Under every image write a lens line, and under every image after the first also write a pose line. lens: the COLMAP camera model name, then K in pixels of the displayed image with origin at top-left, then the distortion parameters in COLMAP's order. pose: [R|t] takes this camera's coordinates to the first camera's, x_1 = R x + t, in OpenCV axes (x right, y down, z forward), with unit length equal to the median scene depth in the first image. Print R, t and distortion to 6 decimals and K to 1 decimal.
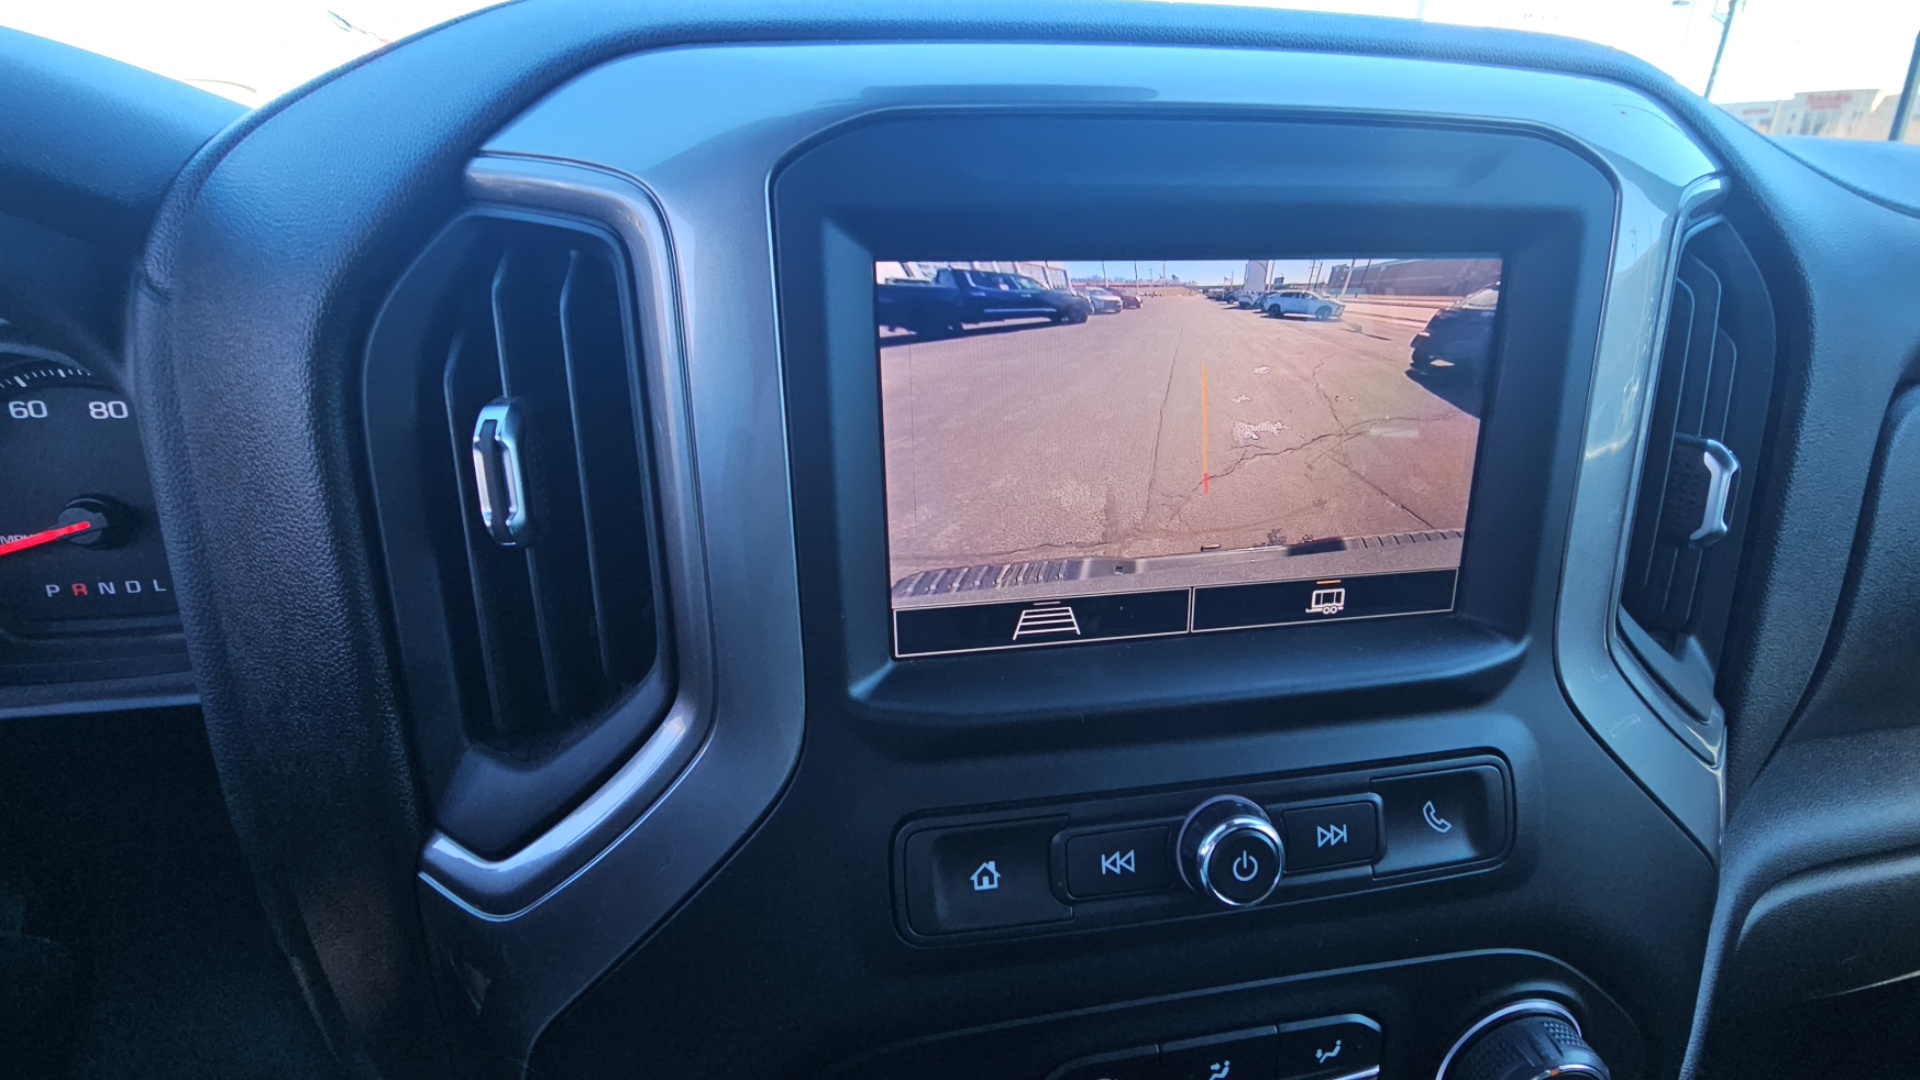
lens RADIAL K [[854.8, 0, 978.0], [0, 854.8, 558.0], [0, 0, 1]] dist [0.006373, -0.005506]
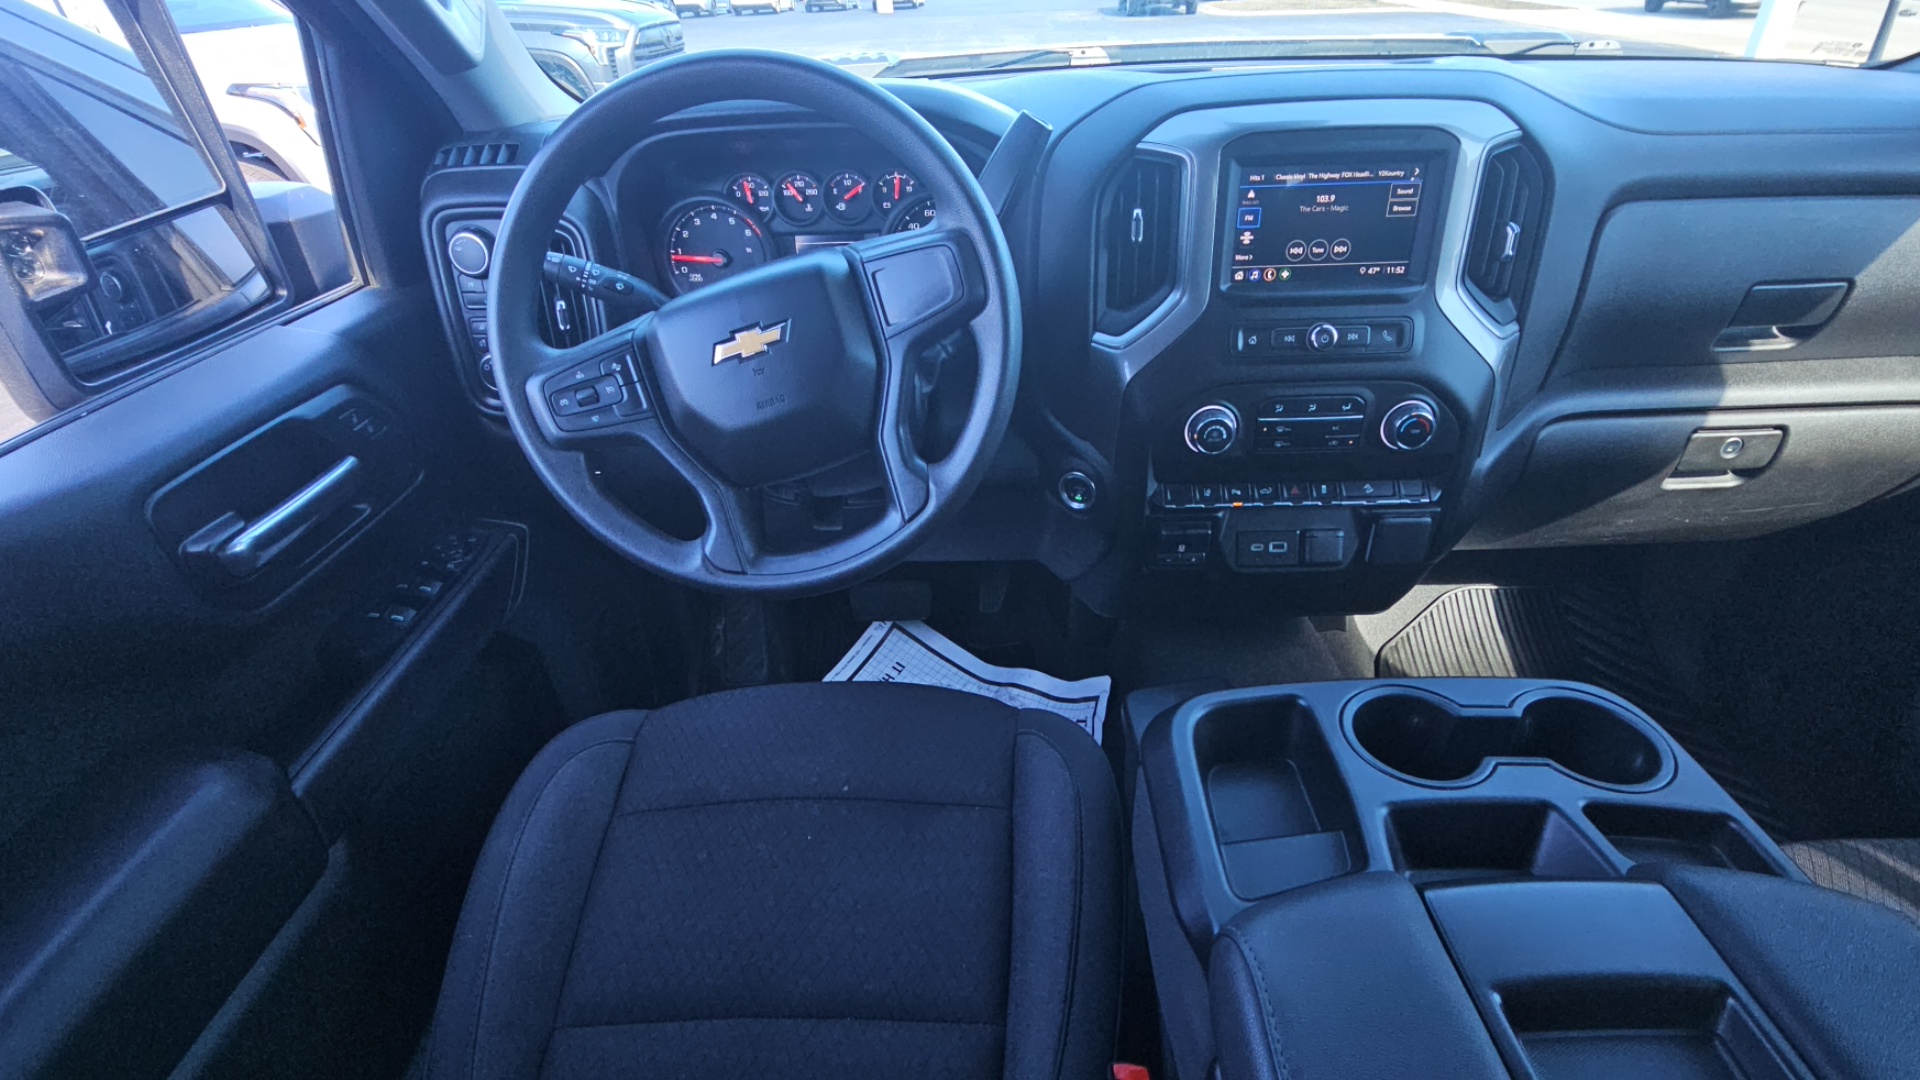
lens RADIAL K [[854.8, 0, 979.1], [0, 854.8, 550.6], [0, 0, 1]] dist [0.006373, -0.005506]
pose [[0.982205, 0.068098, -0.175031, -0.385353], [-0.036144, 0.983067, 0.179644, 0.553418], [0.184301, -0.170121, 0.968035, -2.590426]]
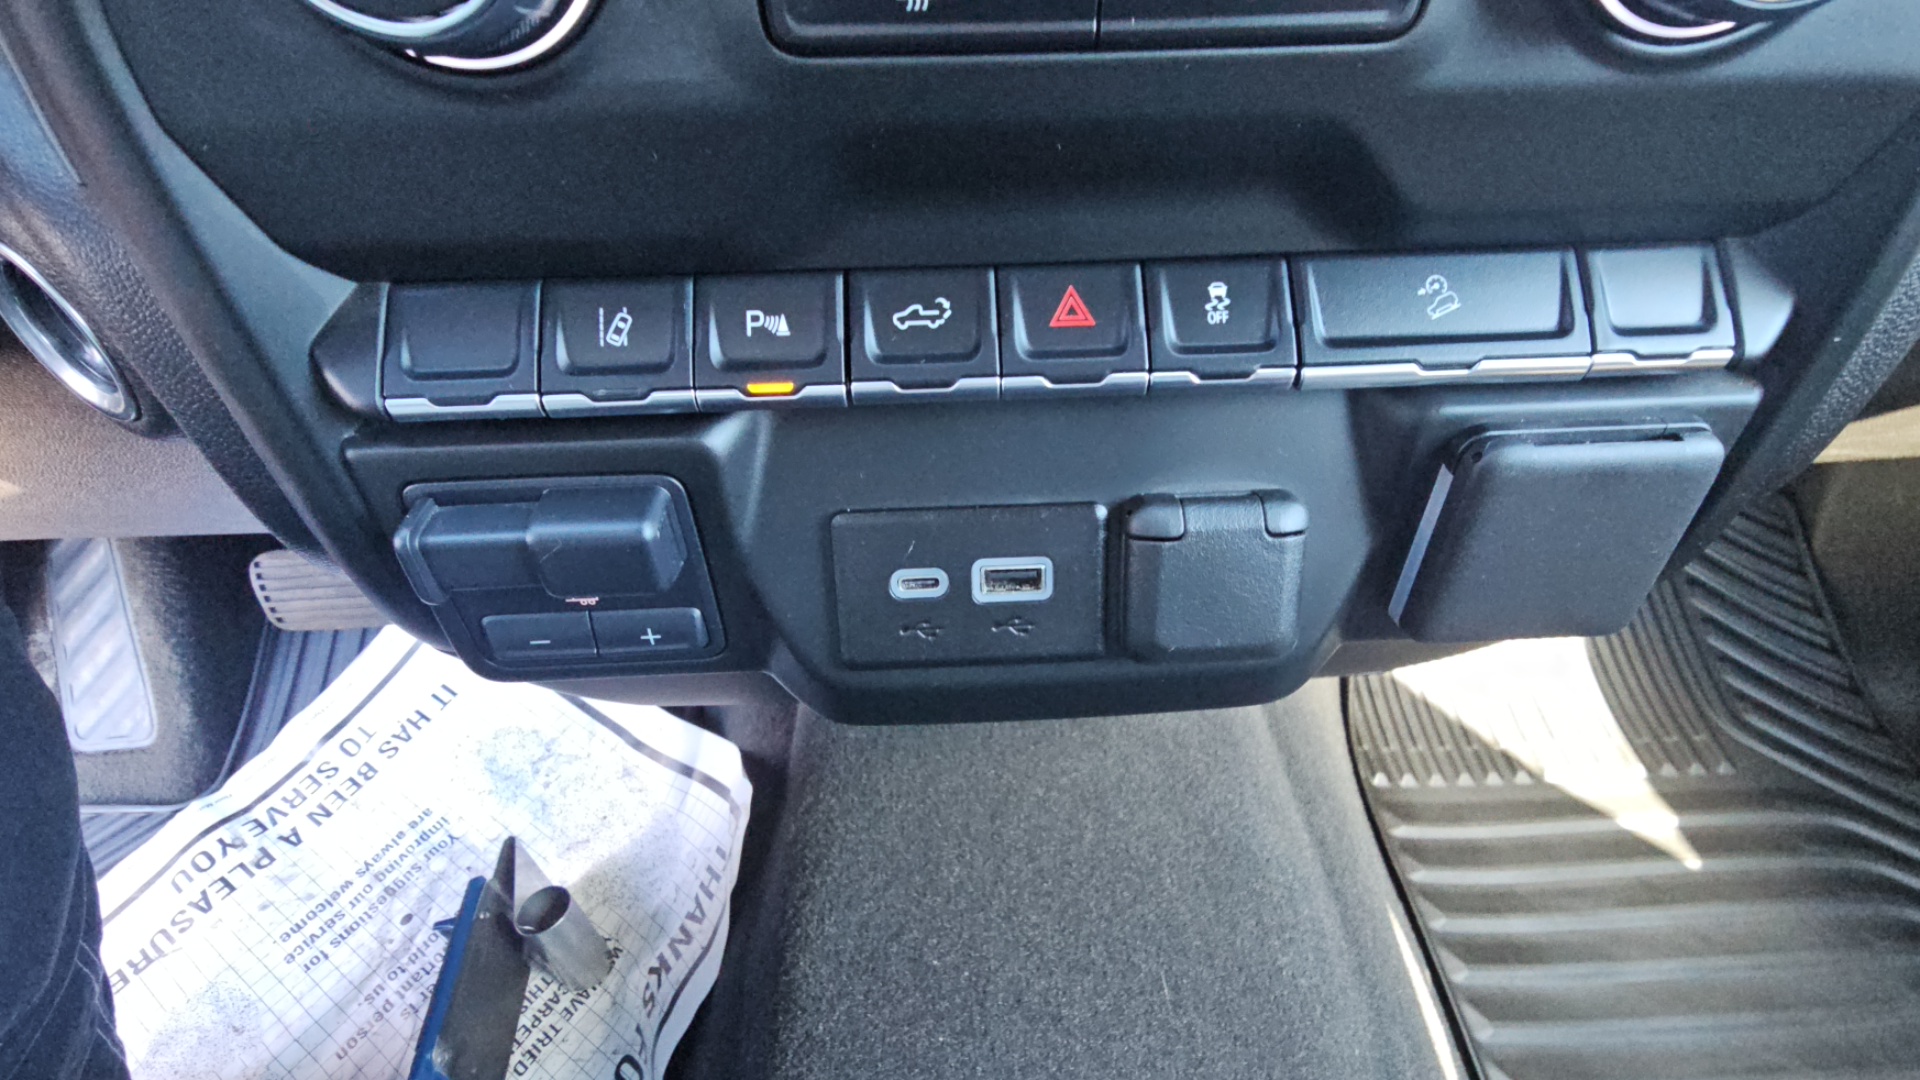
lens RADIAL K [[854.8, 0, 973.3], [0, 854.8, 543.1], [0, 0, 1]] dist [0.006373, -0.005506]
pose [[0.991713, 0.064761, -0.110954, 0.268805], [-0.025291, 0.945164, 0.325616, 0.848324], [0.125957, -0.320112, 0.938969, 0.377964]]
